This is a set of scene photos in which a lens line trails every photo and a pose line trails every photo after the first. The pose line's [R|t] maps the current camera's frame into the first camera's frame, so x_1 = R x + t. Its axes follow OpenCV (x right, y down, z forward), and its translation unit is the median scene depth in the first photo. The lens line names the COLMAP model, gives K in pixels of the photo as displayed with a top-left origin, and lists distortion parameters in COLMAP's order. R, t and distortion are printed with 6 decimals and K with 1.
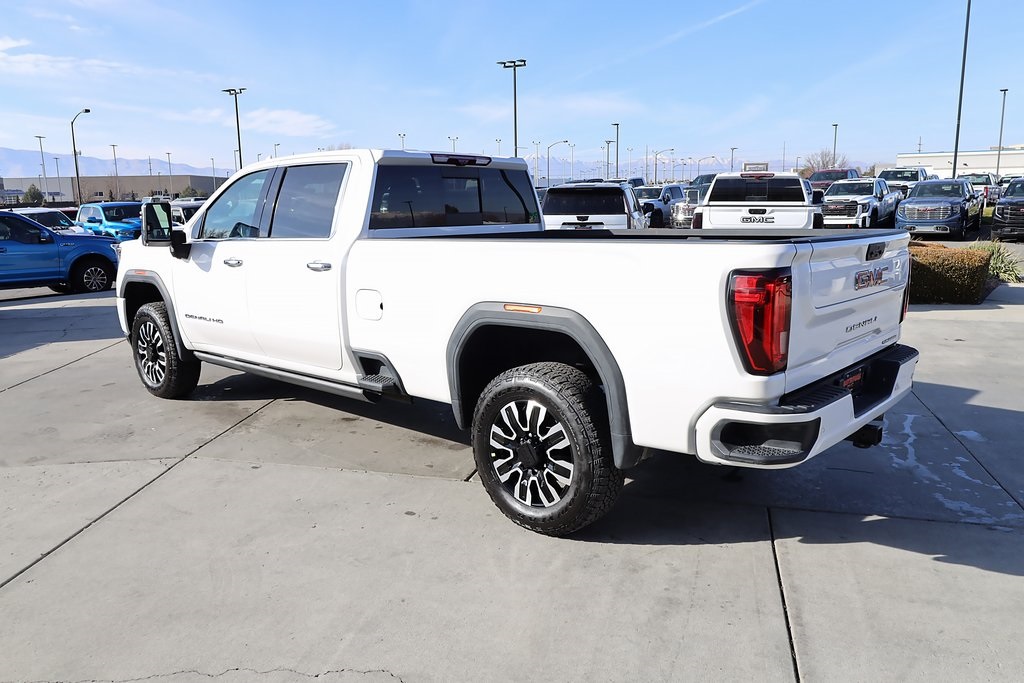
lens RADIAL K [[773.6, 0, 513.8], [0, 773.6, 354.8], [0, 0, 1]] dist [-0.005001, -0.003859]
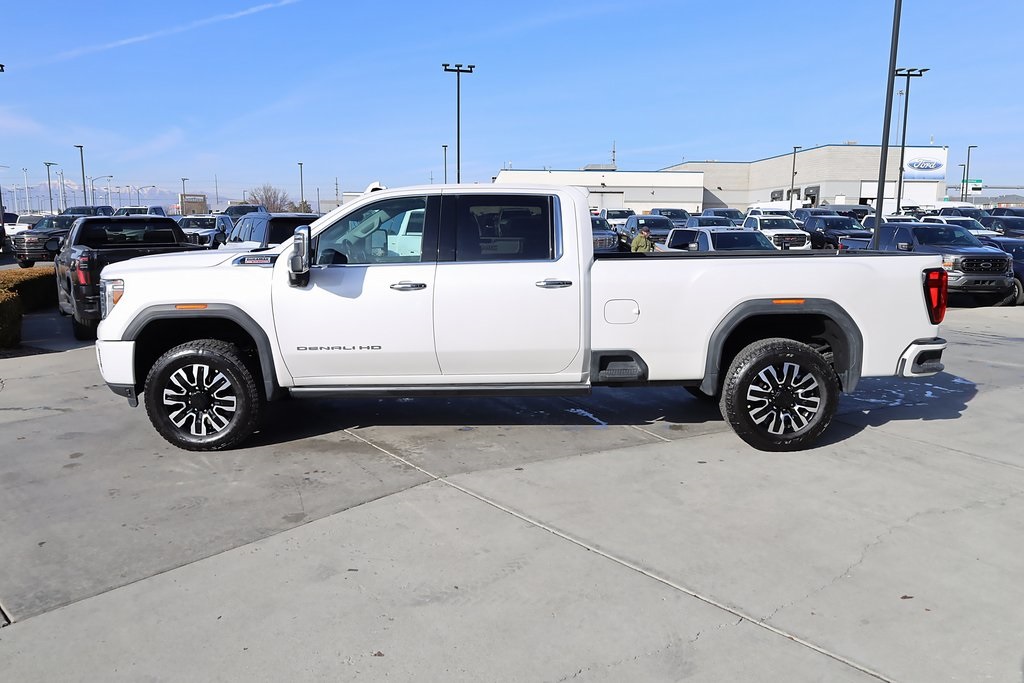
lens RADIAL K [[739.8, 0, 549.3], [0, 739.8, 339.8], [0, 0, 1]] dist [-0.009118, -0.003986]
pose [[0.729899, -0.083476, 0.678439, -1.211727], [0.118913, 0.992888, -0.005766, -0.029436], [-0.673133, 0.084883, 0.734634, 0.232099]]
